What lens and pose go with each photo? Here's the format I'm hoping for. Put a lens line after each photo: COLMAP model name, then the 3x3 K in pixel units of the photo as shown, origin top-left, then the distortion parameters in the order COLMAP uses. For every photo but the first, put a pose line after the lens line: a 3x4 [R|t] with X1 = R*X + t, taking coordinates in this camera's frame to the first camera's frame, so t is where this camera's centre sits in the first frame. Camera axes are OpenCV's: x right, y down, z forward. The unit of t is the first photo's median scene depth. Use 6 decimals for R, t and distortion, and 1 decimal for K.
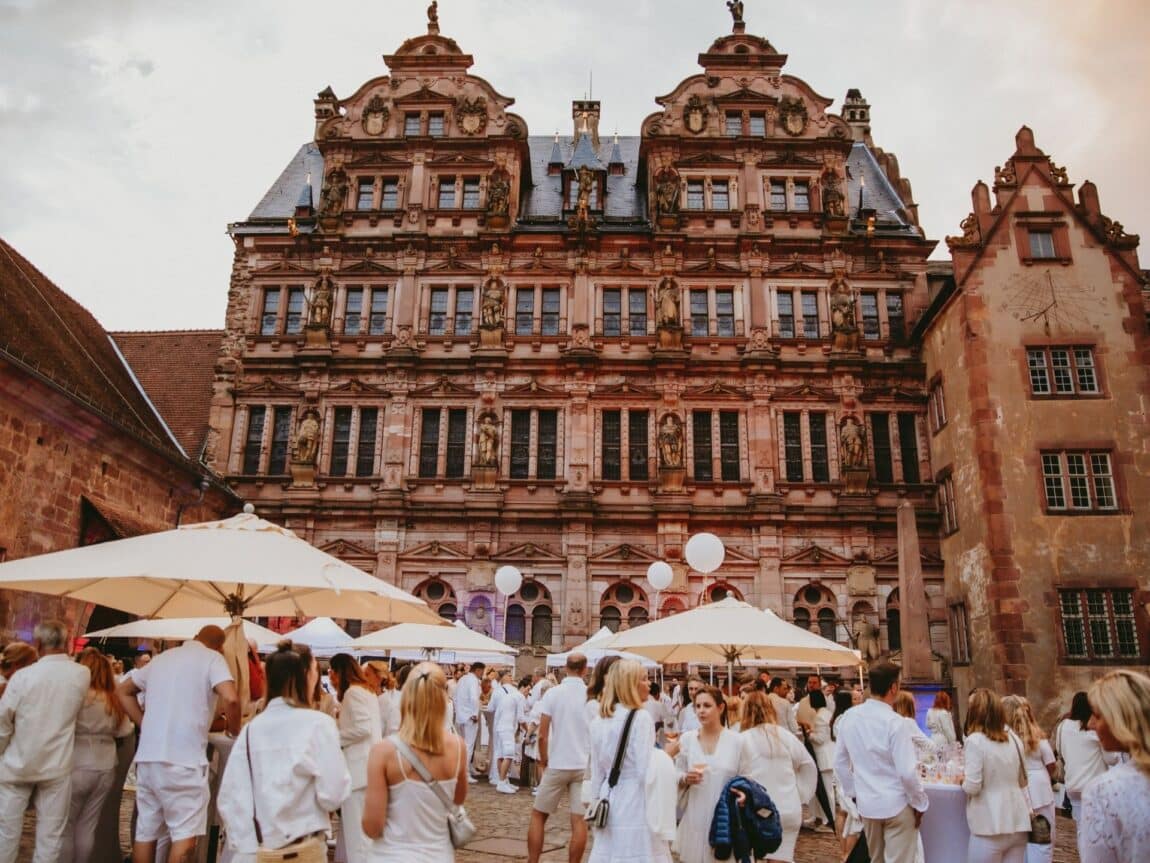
lens RADIAL K [[891.7, 0, 575.0], [0, 891.7, 431.5], [0, 0, 1]] dist [-0.100064, 0.083149]
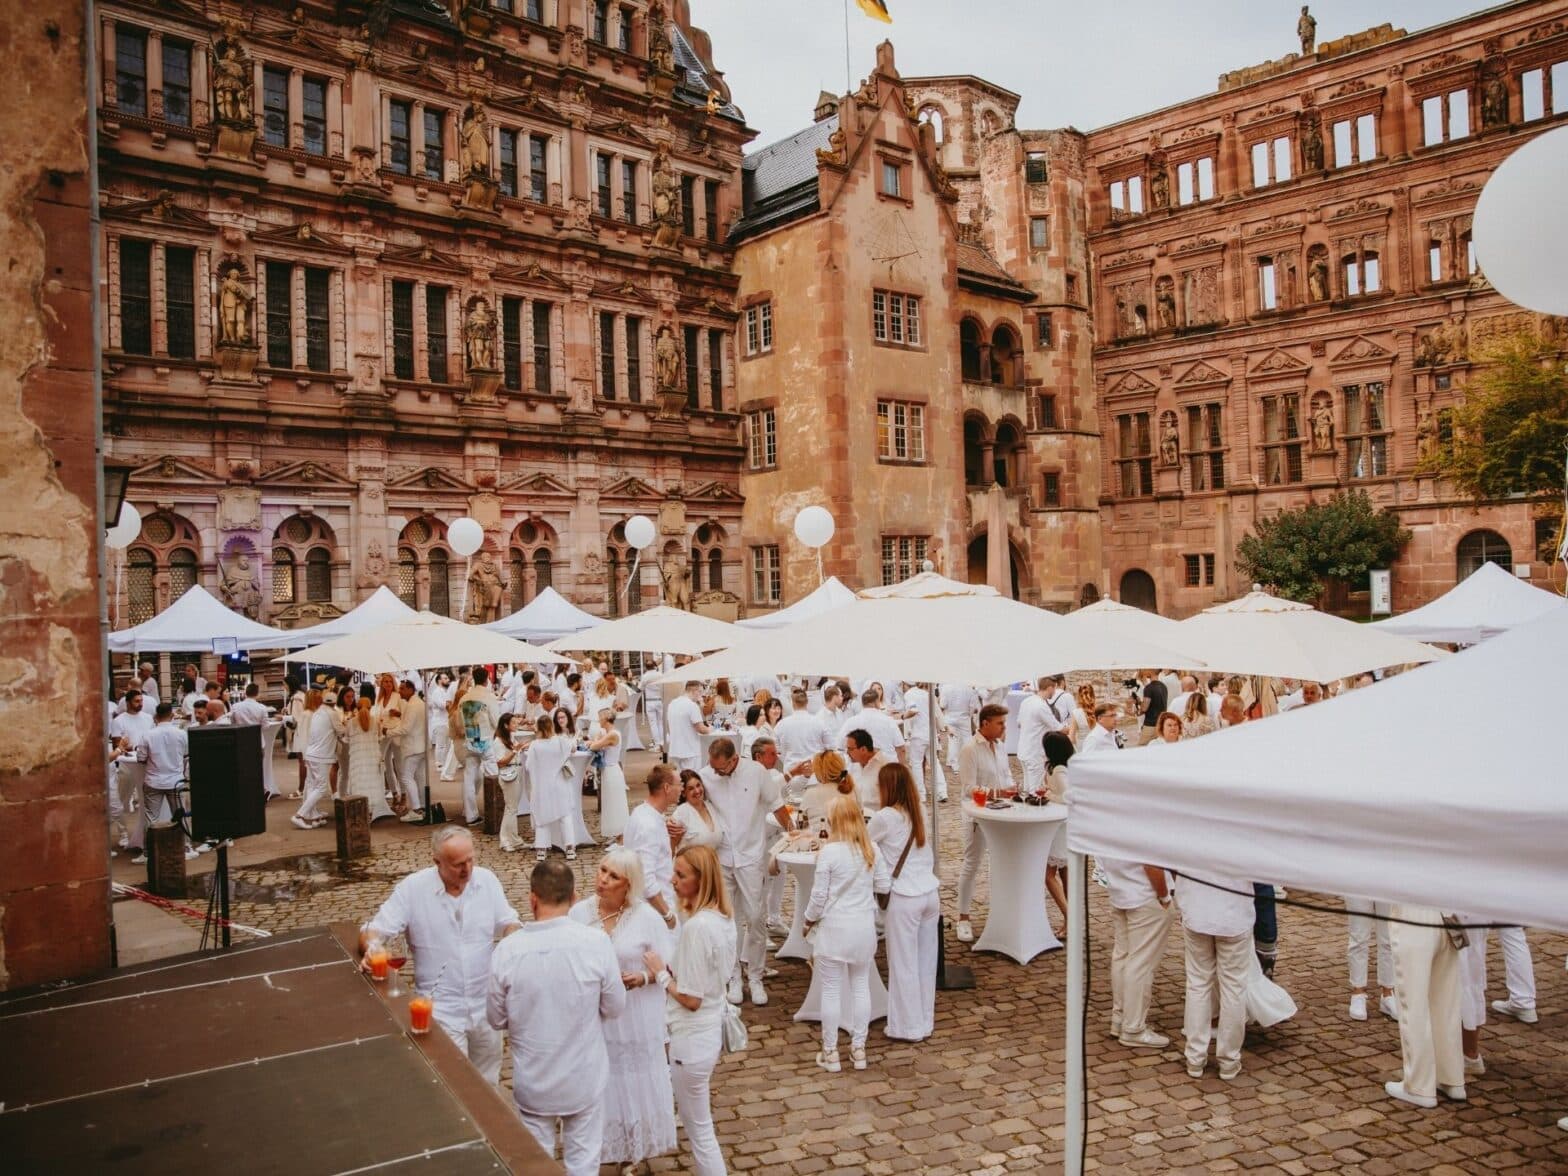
lens RADIAL K [[1215.8, 0, 784.0], [0, 1215.8, 588.0], [0, 0, 1]] dist [-0.100064, 0.083149]
pose [[0.709301, -0.038628, 0.703846, -0.439622], [-0.154816, 0.965581, 0.209009, -0.035216], [-0.687695, -0.257217, 0.678908, 0.061484]]
